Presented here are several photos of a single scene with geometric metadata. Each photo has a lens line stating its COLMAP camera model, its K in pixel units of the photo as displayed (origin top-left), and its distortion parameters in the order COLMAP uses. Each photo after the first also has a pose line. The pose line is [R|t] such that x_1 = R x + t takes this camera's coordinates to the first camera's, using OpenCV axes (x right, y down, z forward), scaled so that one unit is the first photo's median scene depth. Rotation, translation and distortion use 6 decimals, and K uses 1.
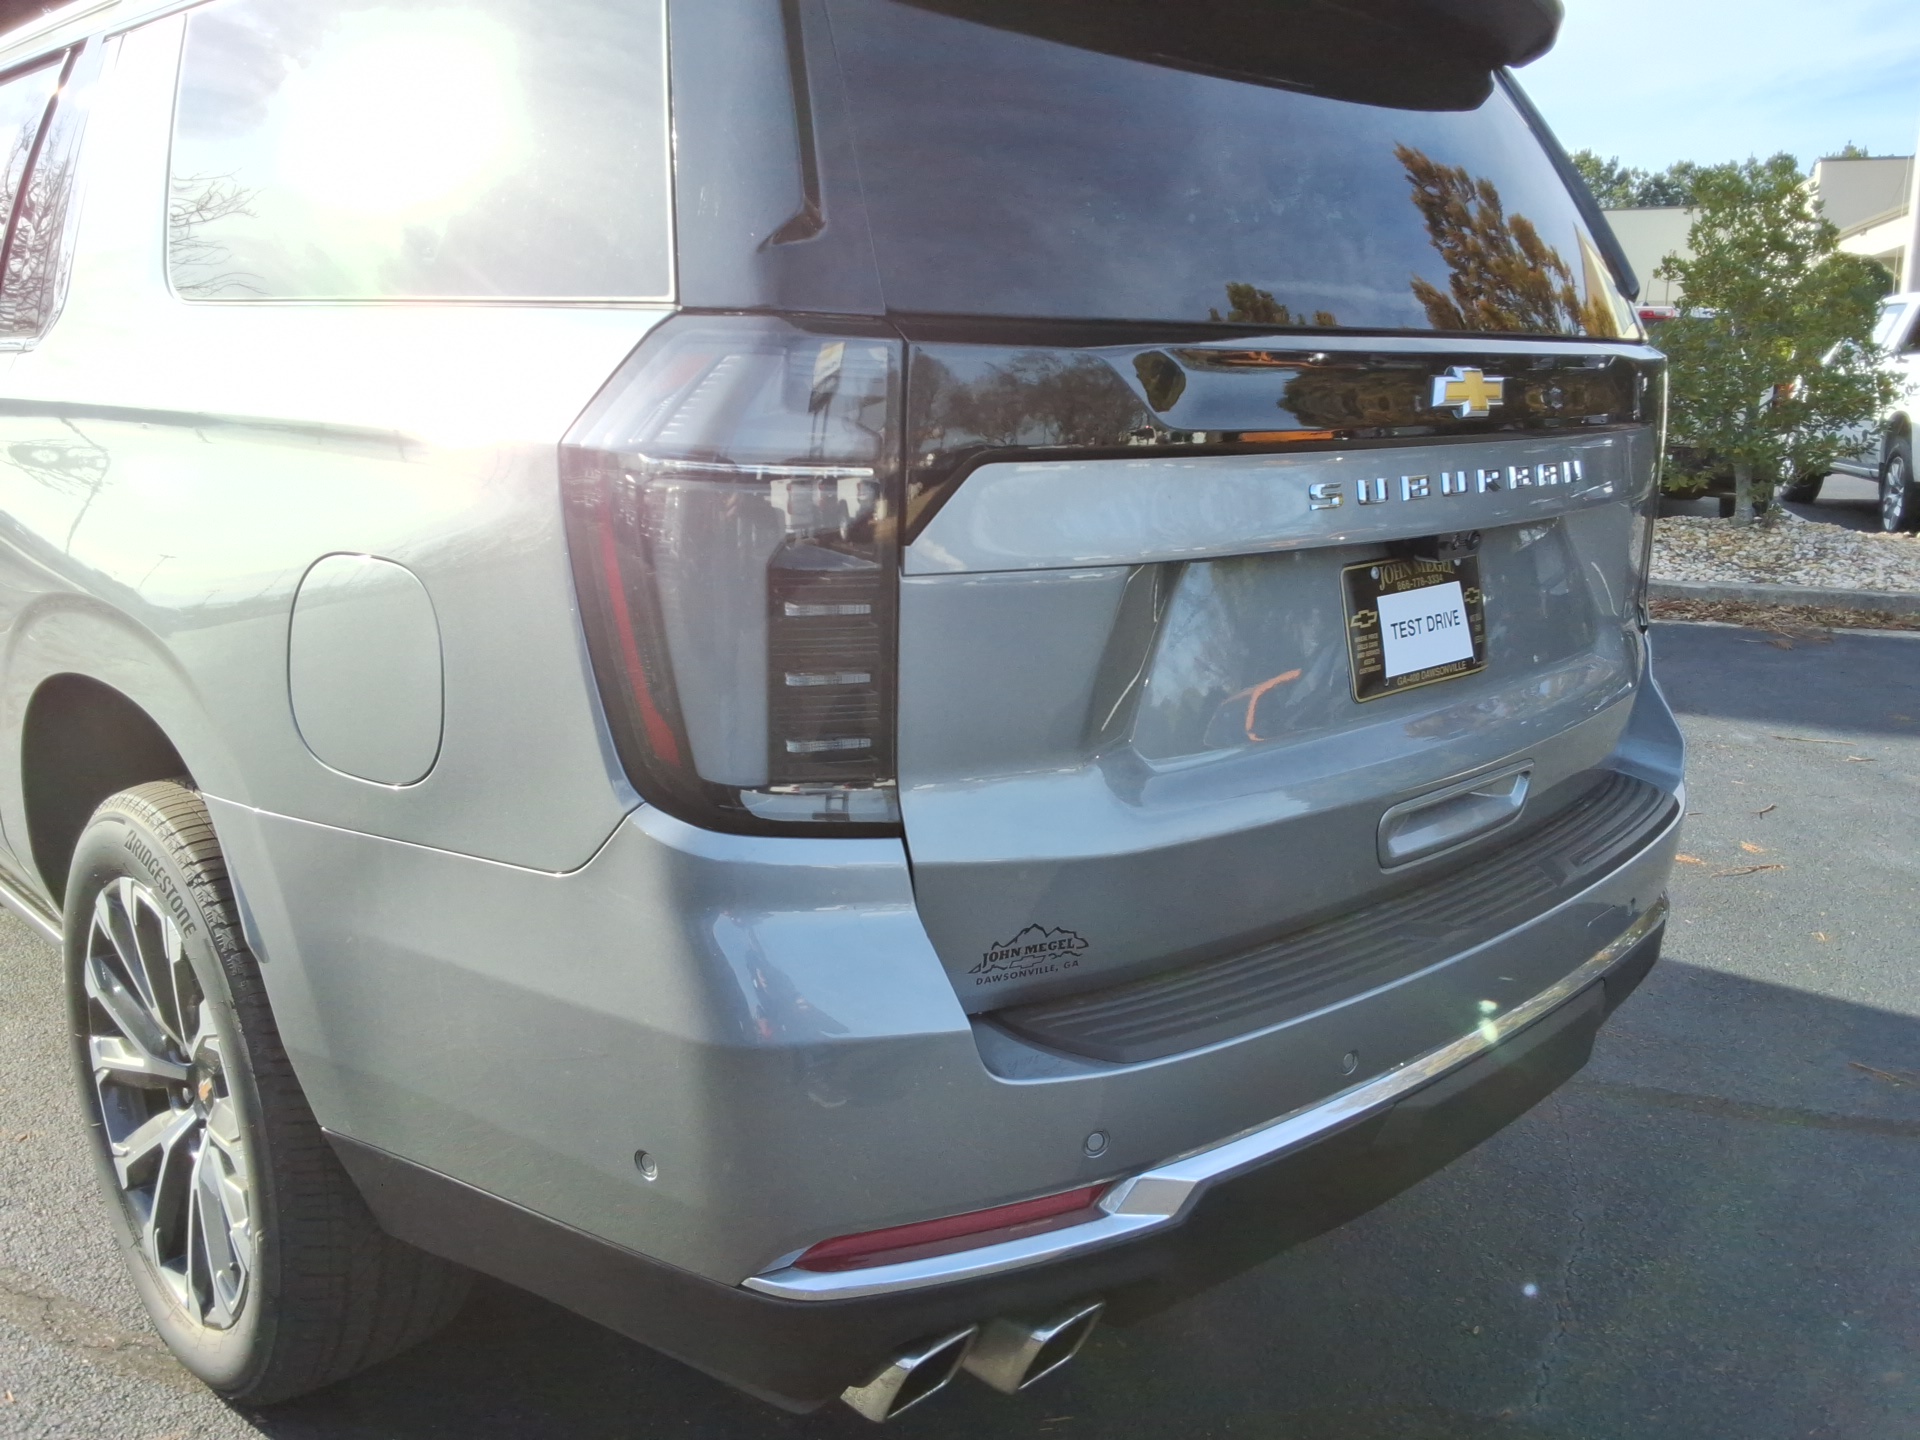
lens RADIAL K [[1528.3, 0, 985.0], [0, 1528.3, 715.8], [0, 0, 1]] dist [0.107959, -0.190468]
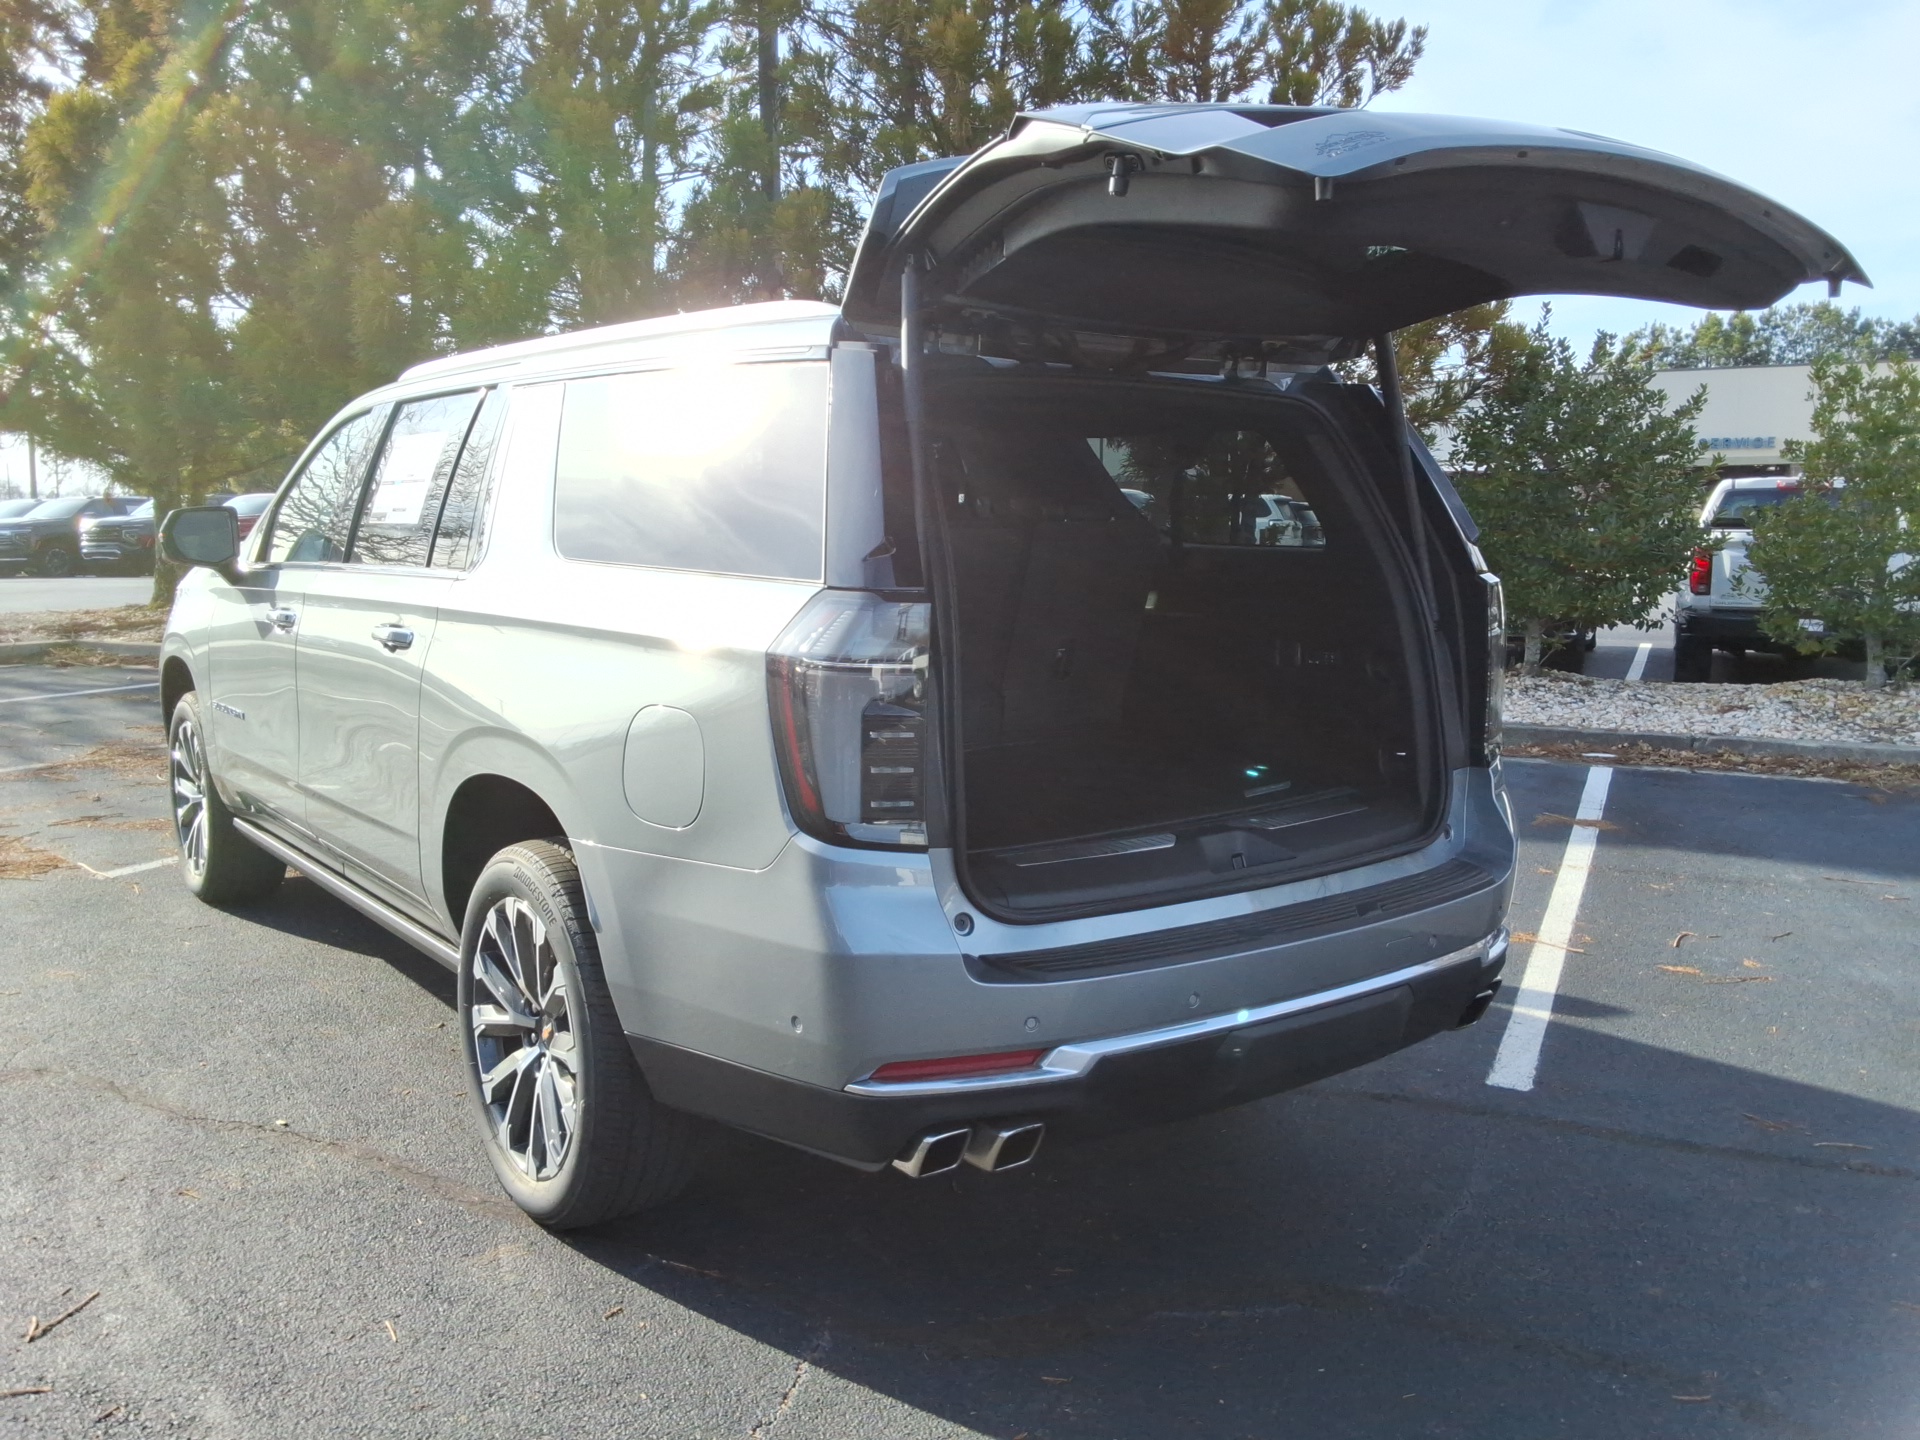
lens RADIAL K [[1659.9, 0, 960.0], [0, 1659.9, 720.0], [0, 0, 1]] dist [0.015589, -0.004091]
pose [[0.986398, 0.011555, -0.163966, 0.216838], [-0.027143, 0.995283, -0.093144, 0.070679], [0.162117, 0.096328, 0.982059, -0.709270]]
